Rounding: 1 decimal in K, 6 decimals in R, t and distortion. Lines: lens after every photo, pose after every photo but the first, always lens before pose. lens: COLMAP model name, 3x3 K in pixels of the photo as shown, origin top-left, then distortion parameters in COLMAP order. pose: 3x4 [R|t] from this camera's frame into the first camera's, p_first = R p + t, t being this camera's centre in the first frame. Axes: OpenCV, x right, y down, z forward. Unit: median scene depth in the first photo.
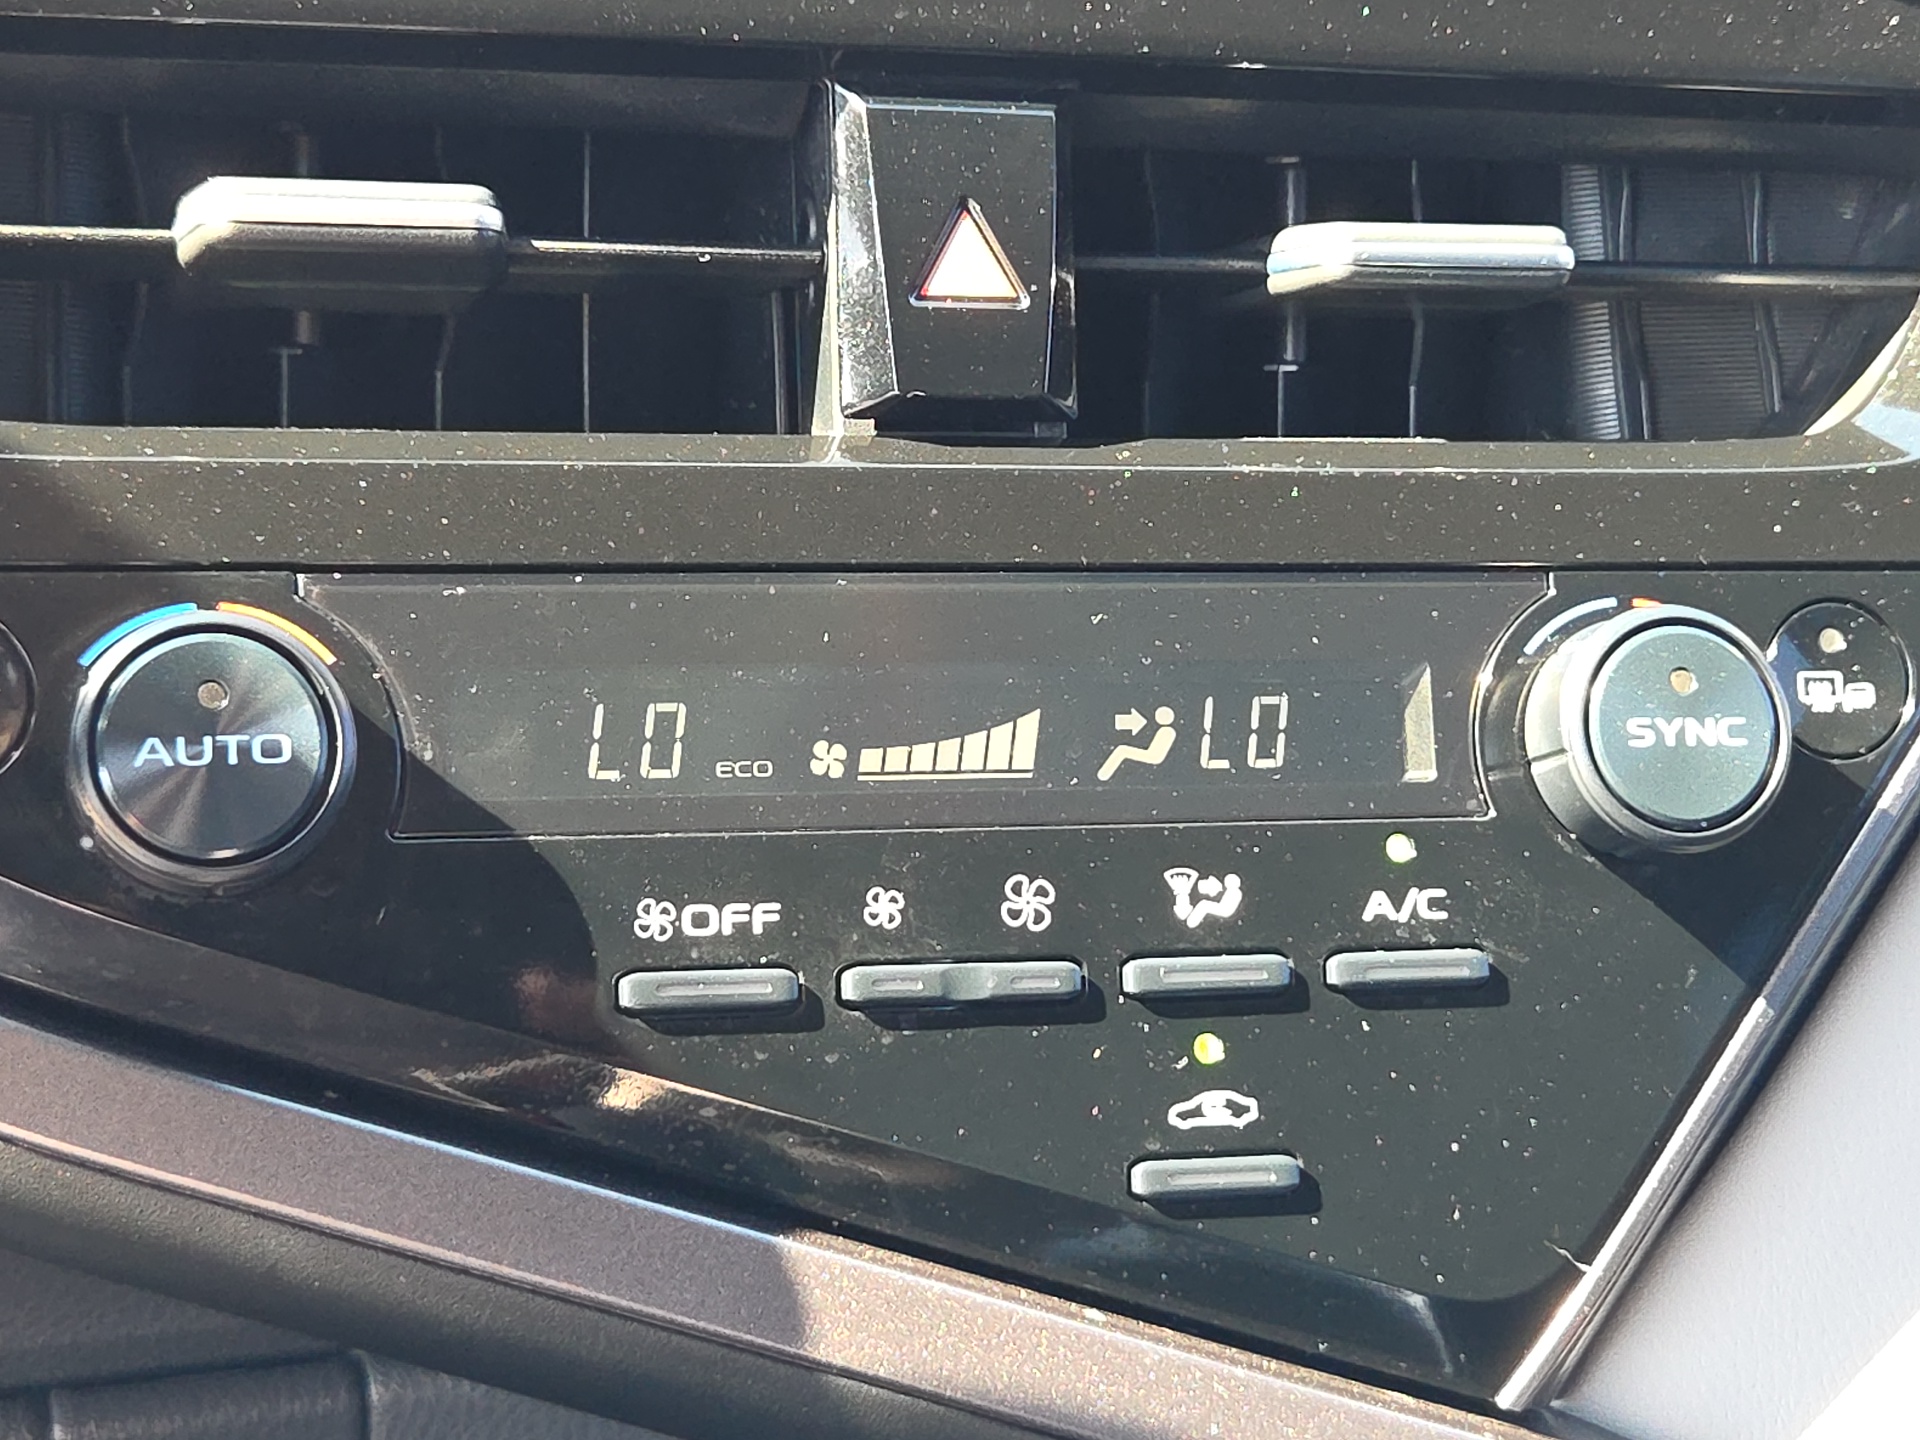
lens RADIAL K [[3433.3, 0, 960.0], [0, 3433.3, 720.0], [0, 0, 1]] dist [0.011210, -0.041888]
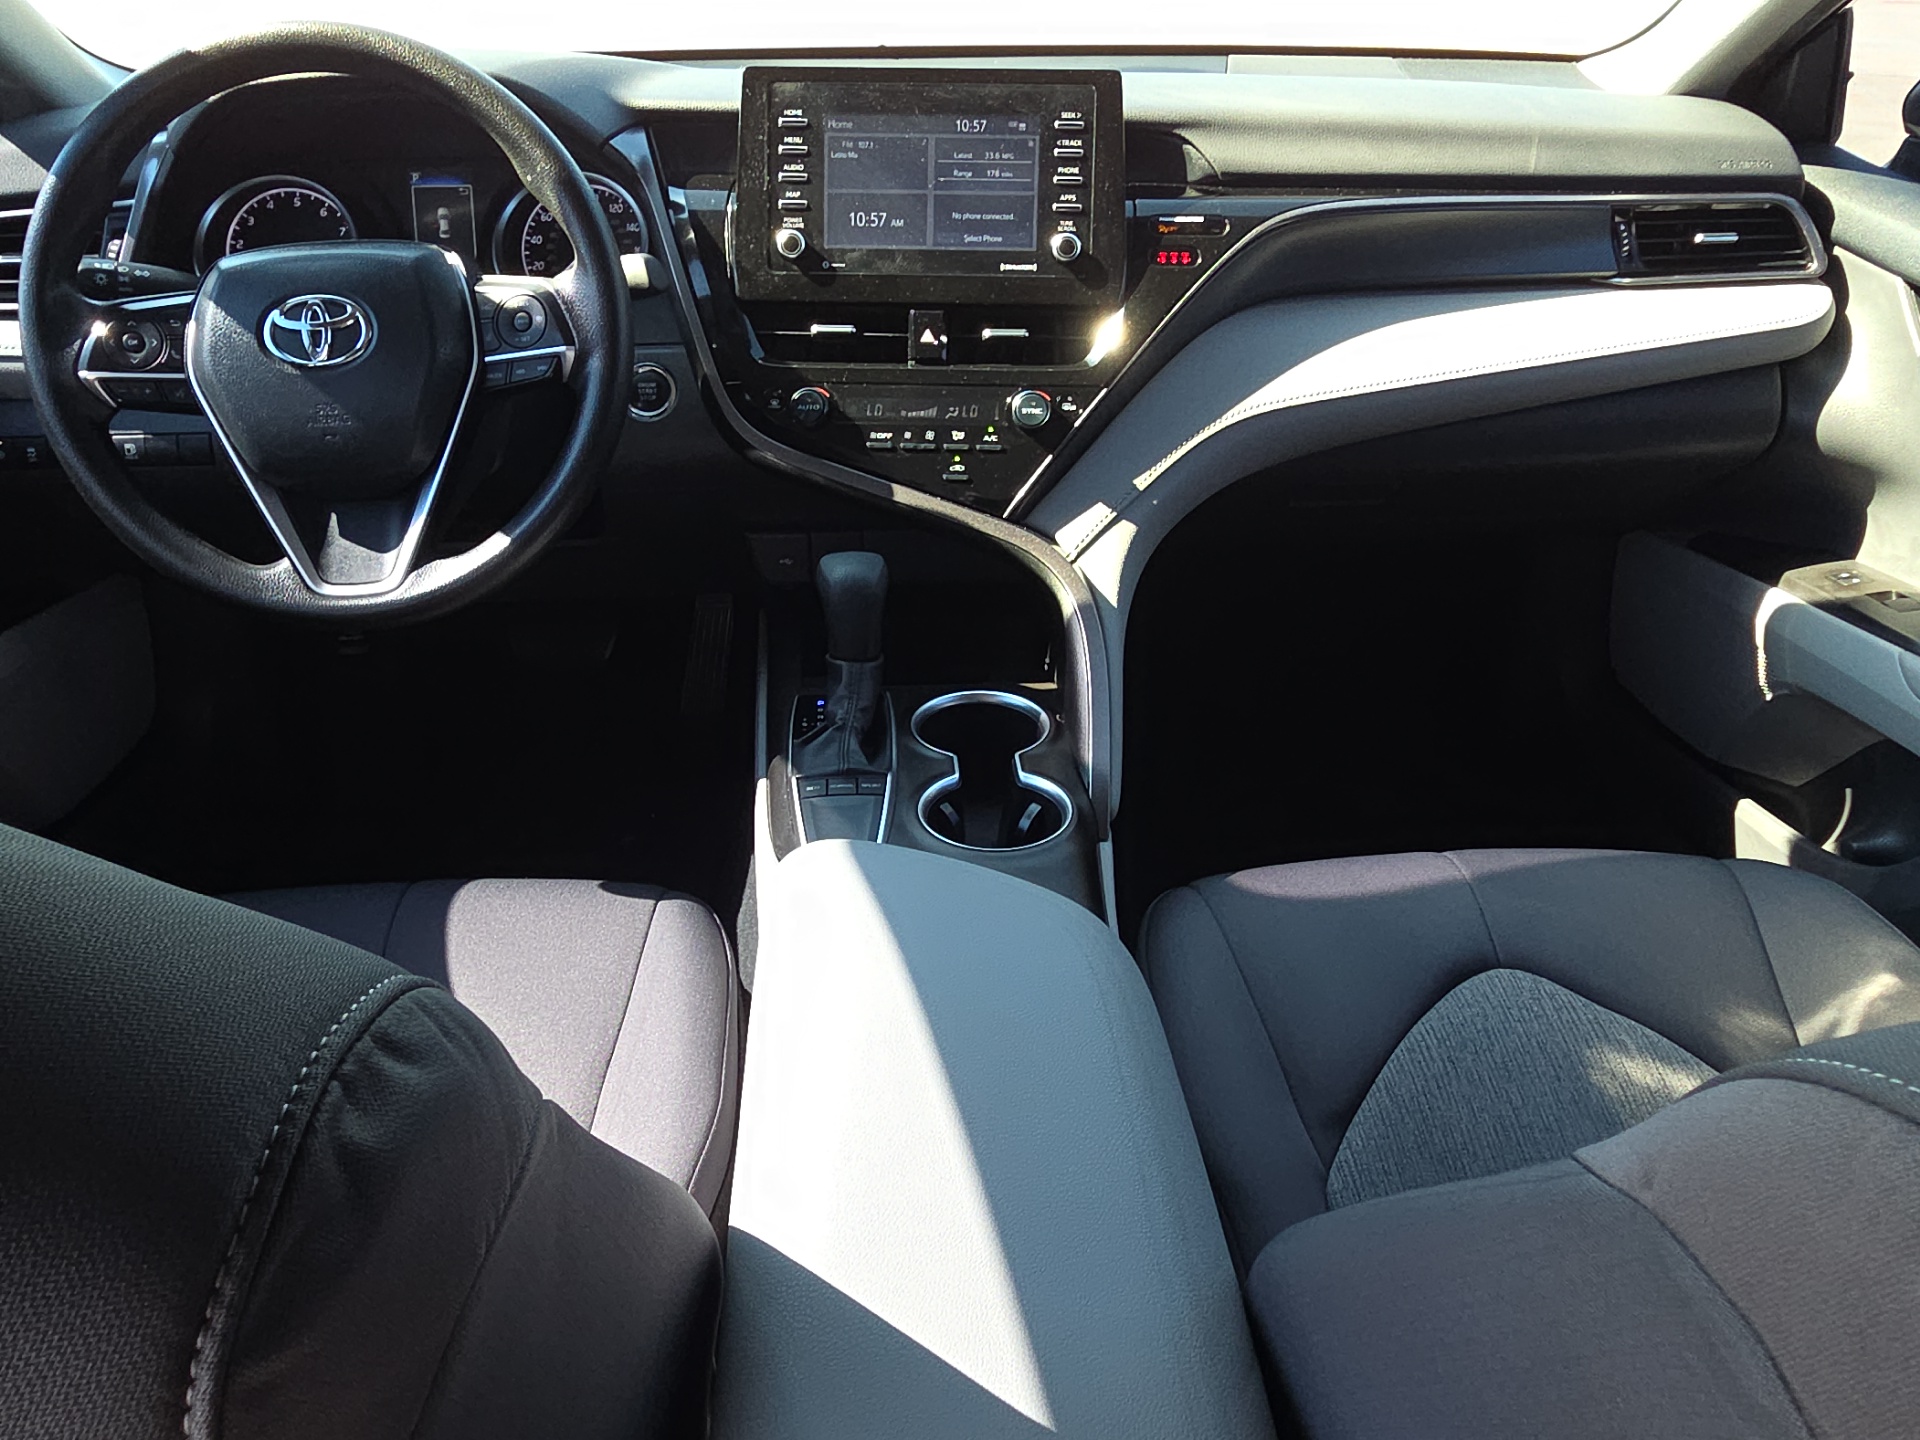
lens RADIAL K [[1478.9, 0, 960.0], [0, 1478.9, 720.0], [0, 0, 1]] dist [-0.003474, 0.015727]
pose [[0.952317, 0.070924, -0.296752, 0.952645], [-0.030183, 0.989736, 0.139685, 0.194976], [0.303613, -0.124068, 0.944683, -1.737691]]
